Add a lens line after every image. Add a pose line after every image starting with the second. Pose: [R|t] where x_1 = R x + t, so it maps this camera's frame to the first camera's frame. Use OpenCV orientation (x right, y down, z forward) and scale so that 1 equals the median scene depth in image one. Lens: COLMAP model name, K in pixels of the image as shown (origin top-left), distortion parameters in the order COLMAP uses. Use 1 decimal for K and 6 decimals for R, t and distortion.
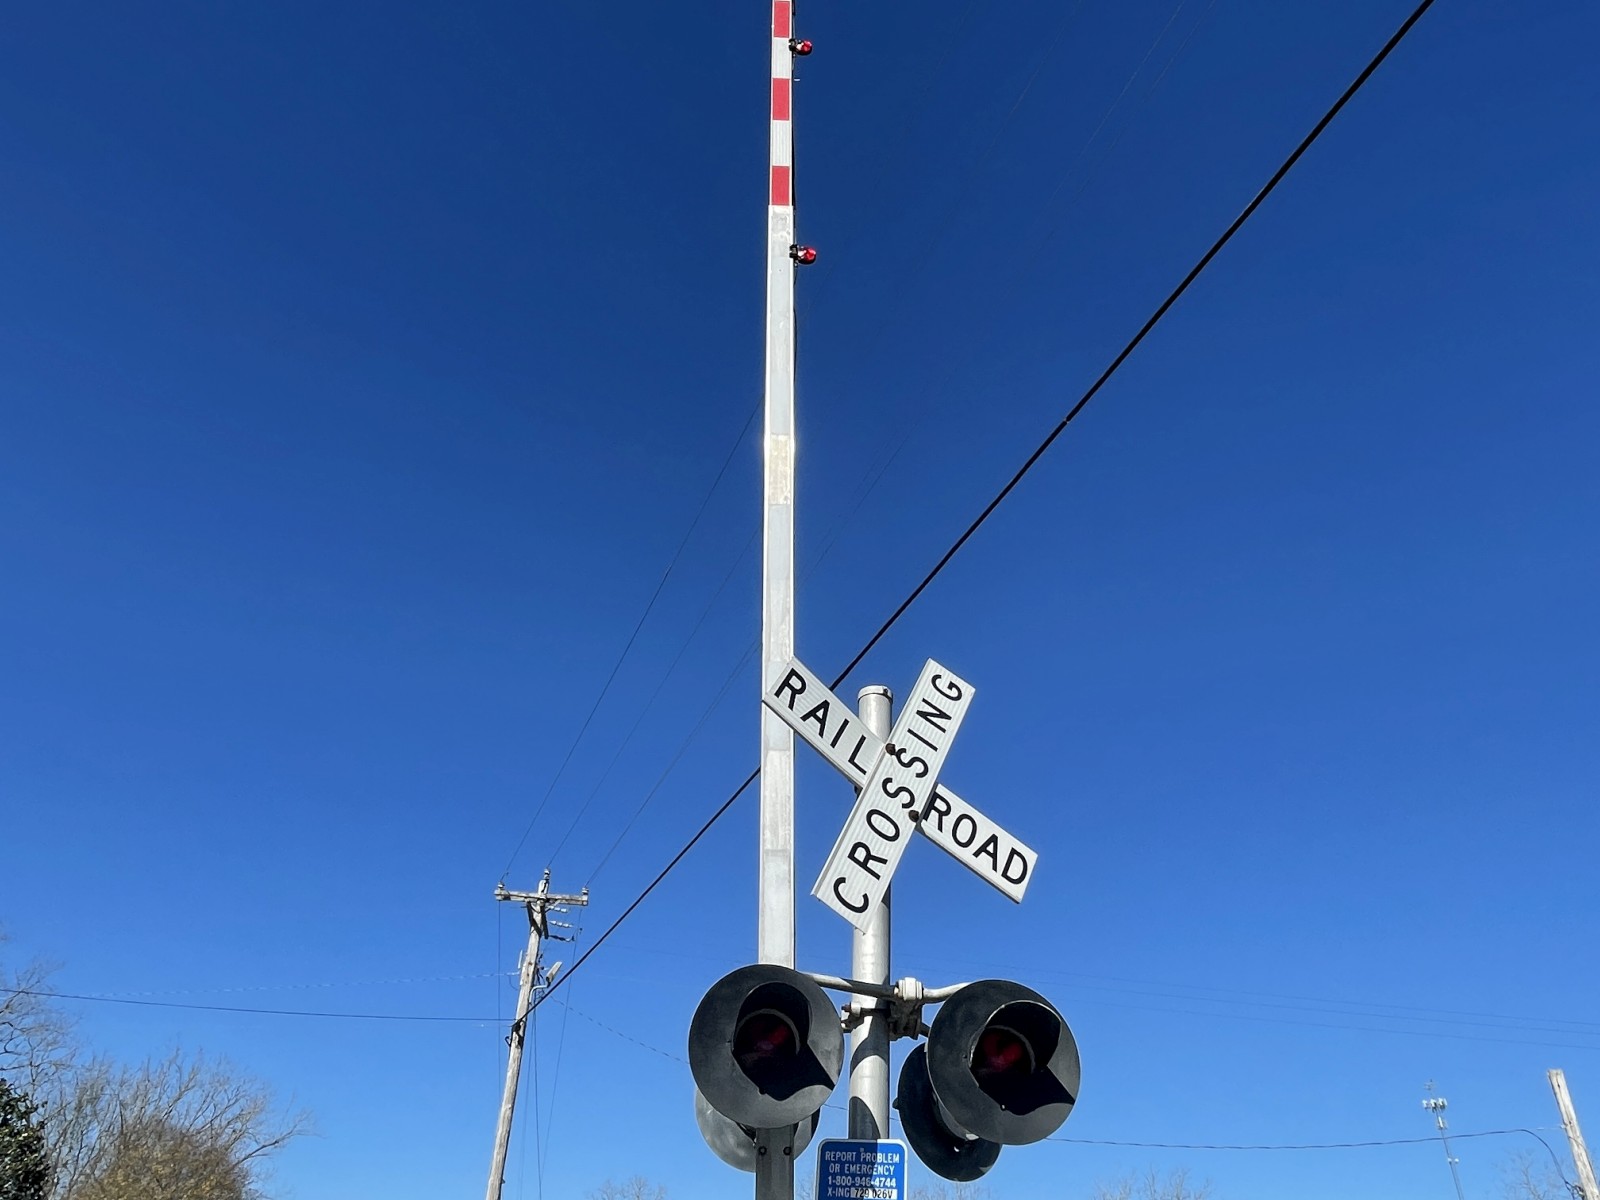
lens RADIAL K [[1099.7, 0, 807.7], [0, 1099.7, 596.7], [0, 0, 1]] dist [0.005983, -0.009434]
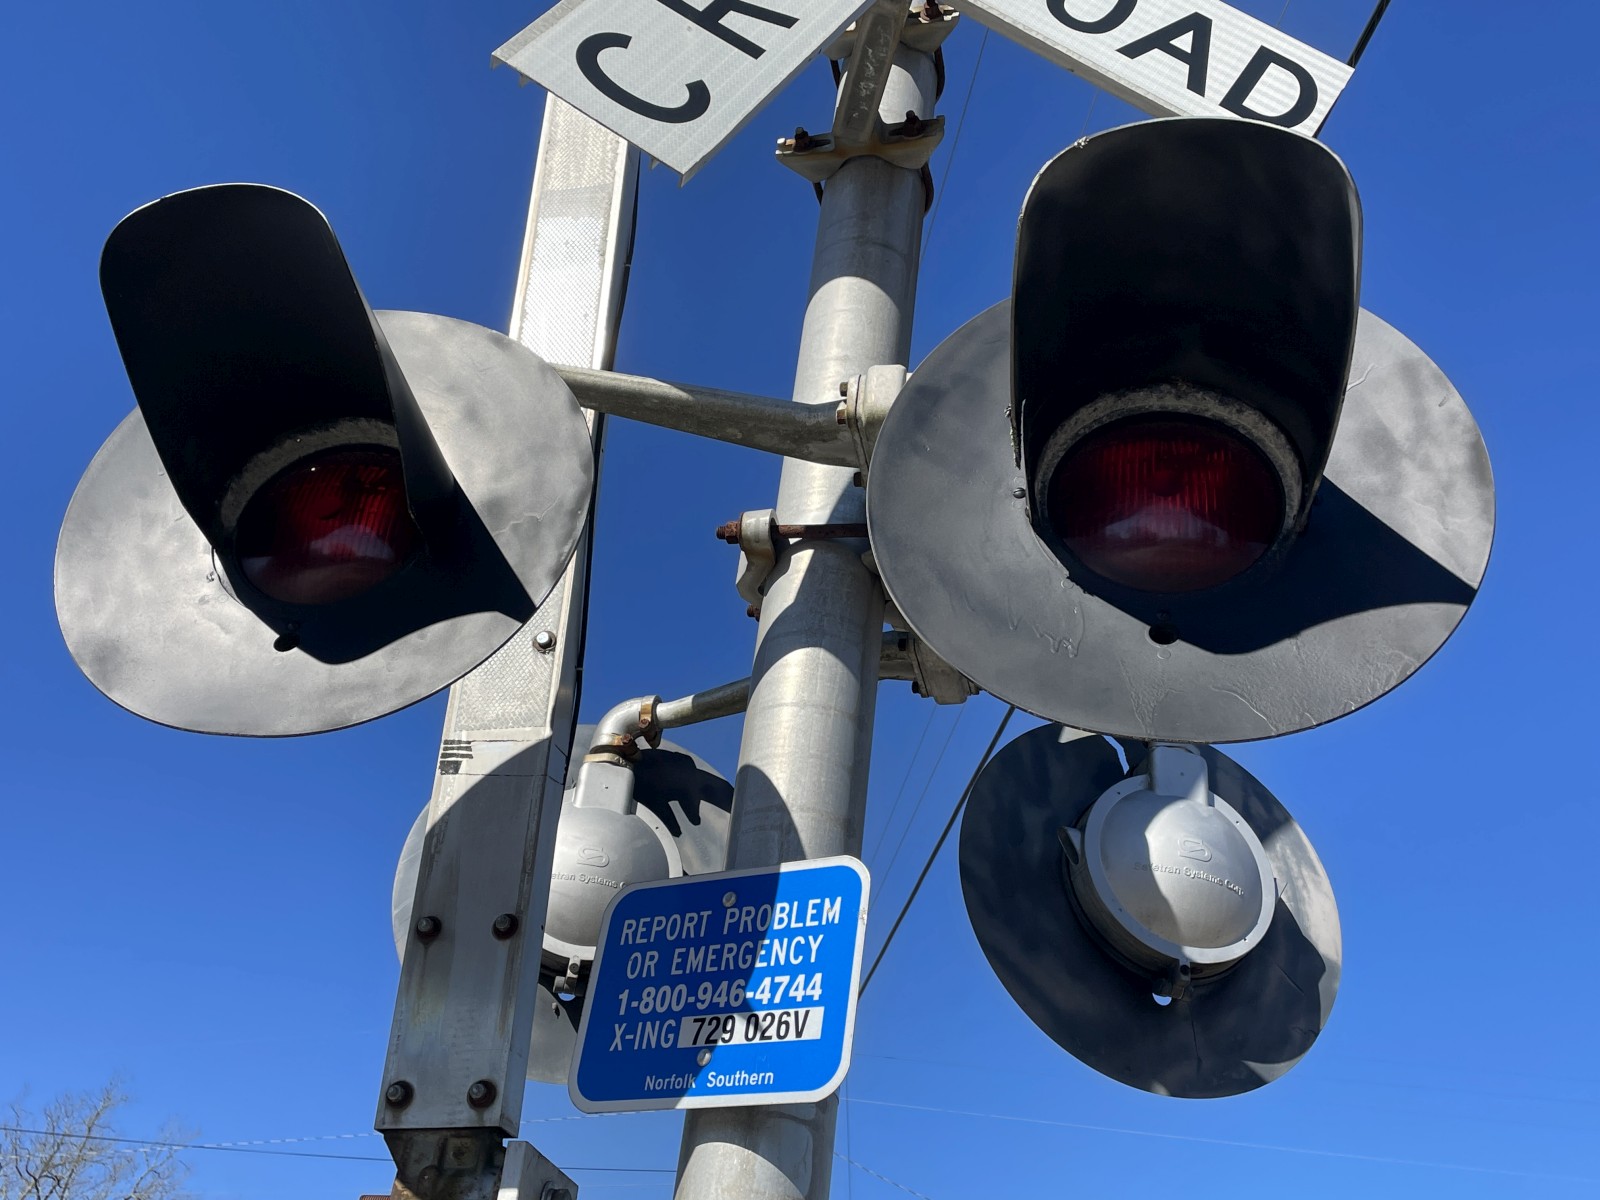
lens RADIAL K [[1597.2, 0, 816.1], [0, 1597.2, 590.2], [0, 0, 1]] dist [0.079140, 0.000000]
pose [[0.971058, -0.091433, -0.220652, 0.155048], [0.094924, 0.995471, 0.005248, 0.378915], [0.219173, -0.026041, 0.975338, 0.535352]]
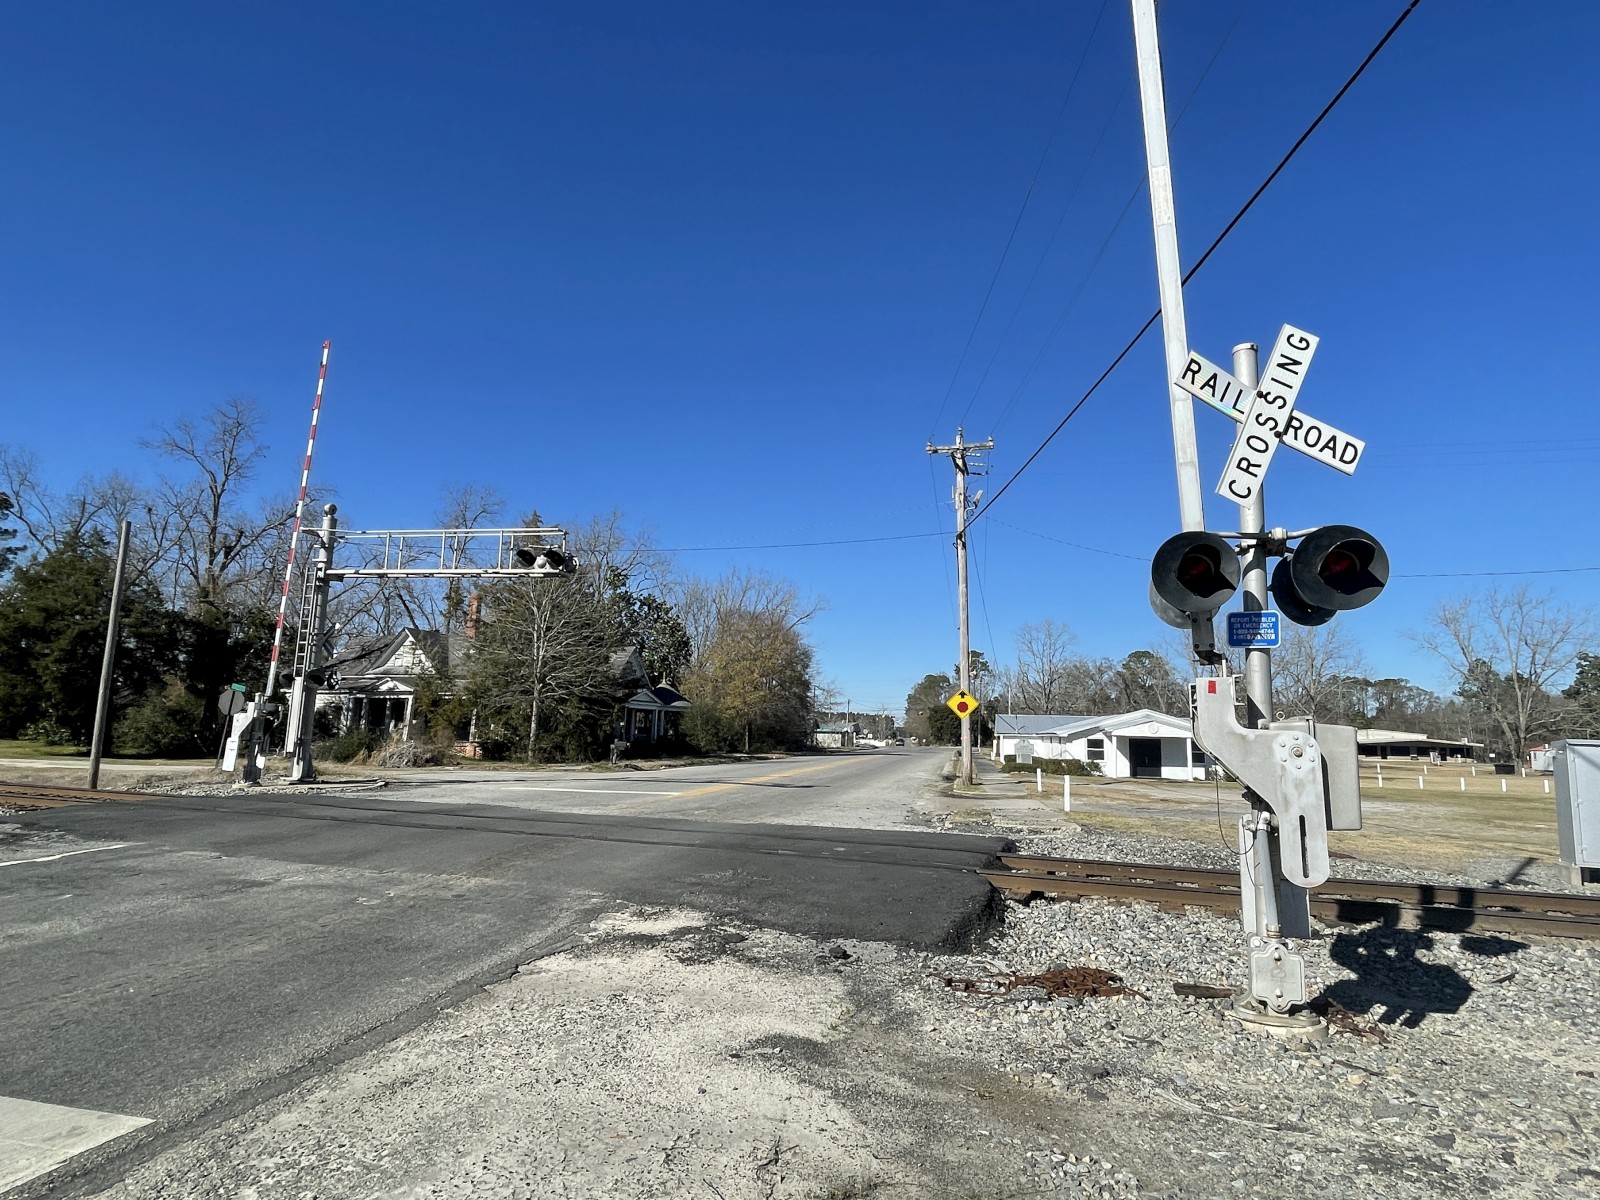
lens RADIAL K [[870.0, 0, 808.1], [0, 870.0, 601.3], [0, 0, 1]] dist [-0.002188, -0.001020]
pose [[0.918456, -0.075245, -0.388300, -0.062486], [0.240154, 0.886144, 0.396327, -0.263597], [0.314268, -0.457261, 0.831954, -0.418047]]
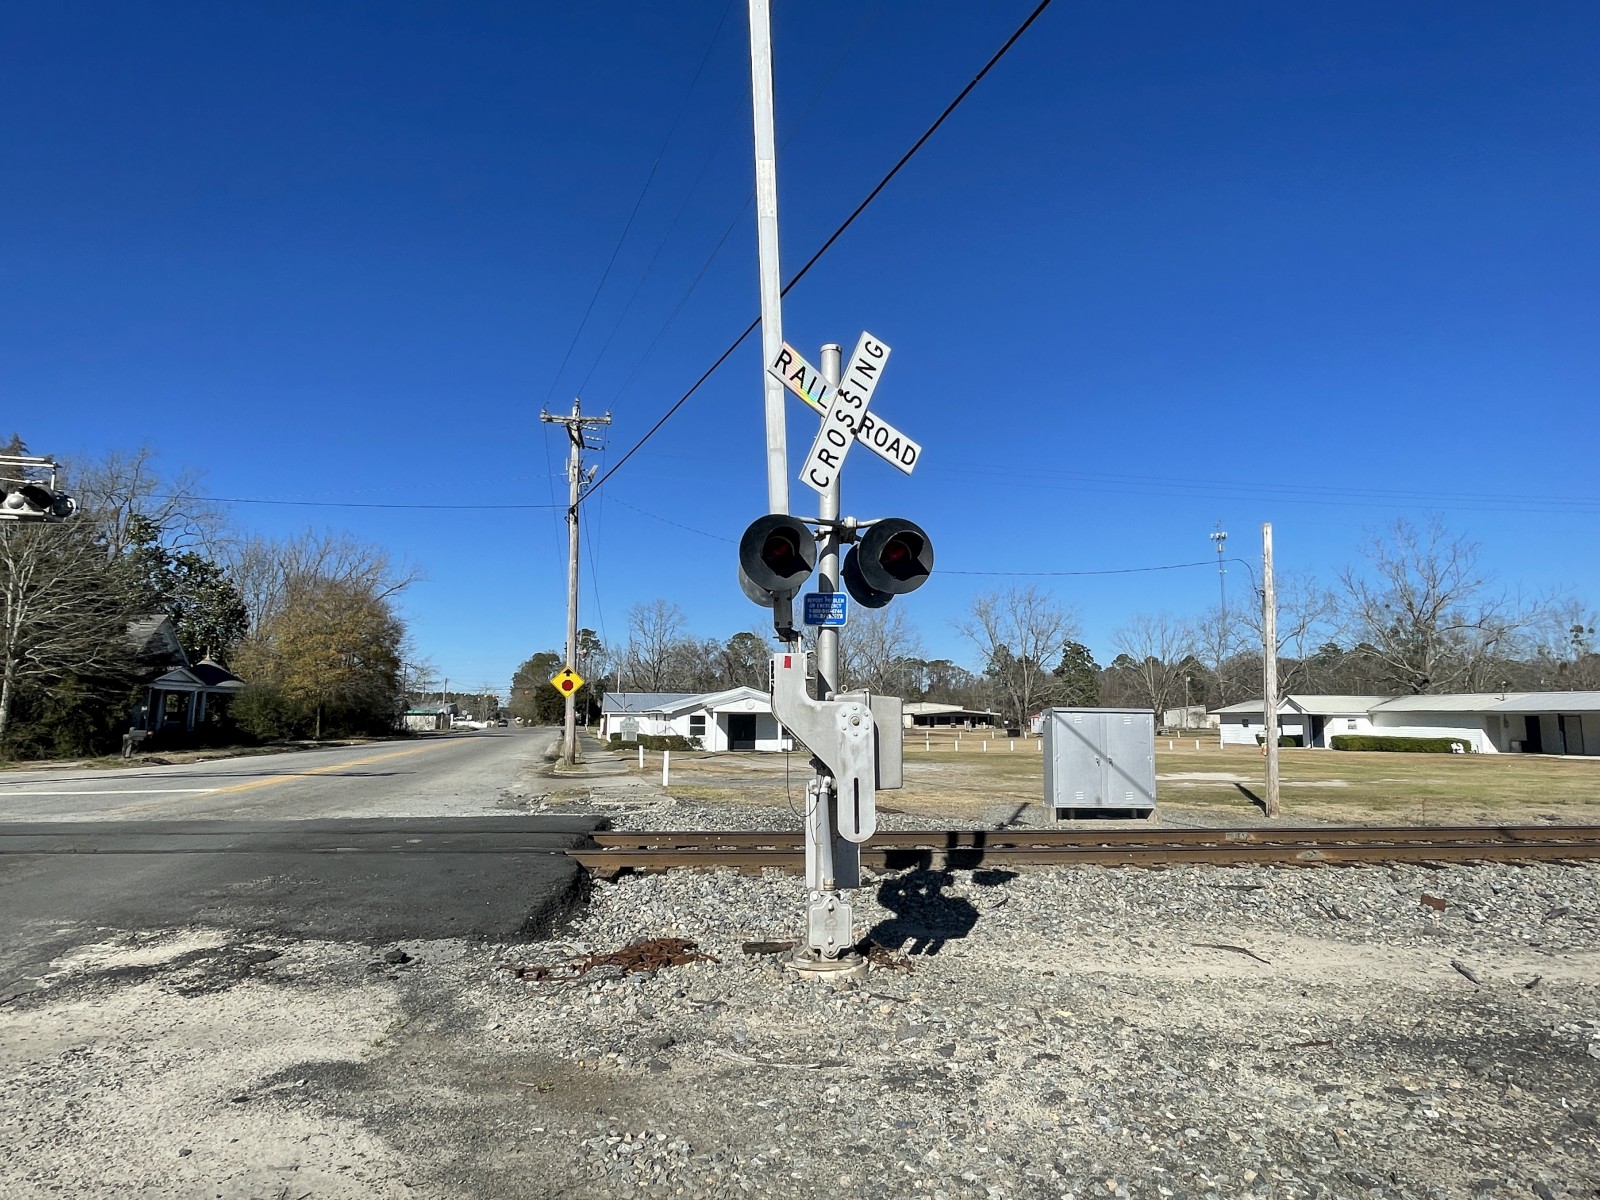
lens RADIAL K [[870.0, 0, 805.5], [0, 870.0, 600.9], [0, 0, 1]] dist [-0.002188, -0.001020]
pose [[0.998973, -0.031057, 0.032979, -0.037010], [0.011781, 0.881062, 0.472853, -0.228922], [-0.043742, -0.471979, 0.880524, -0.378302]]
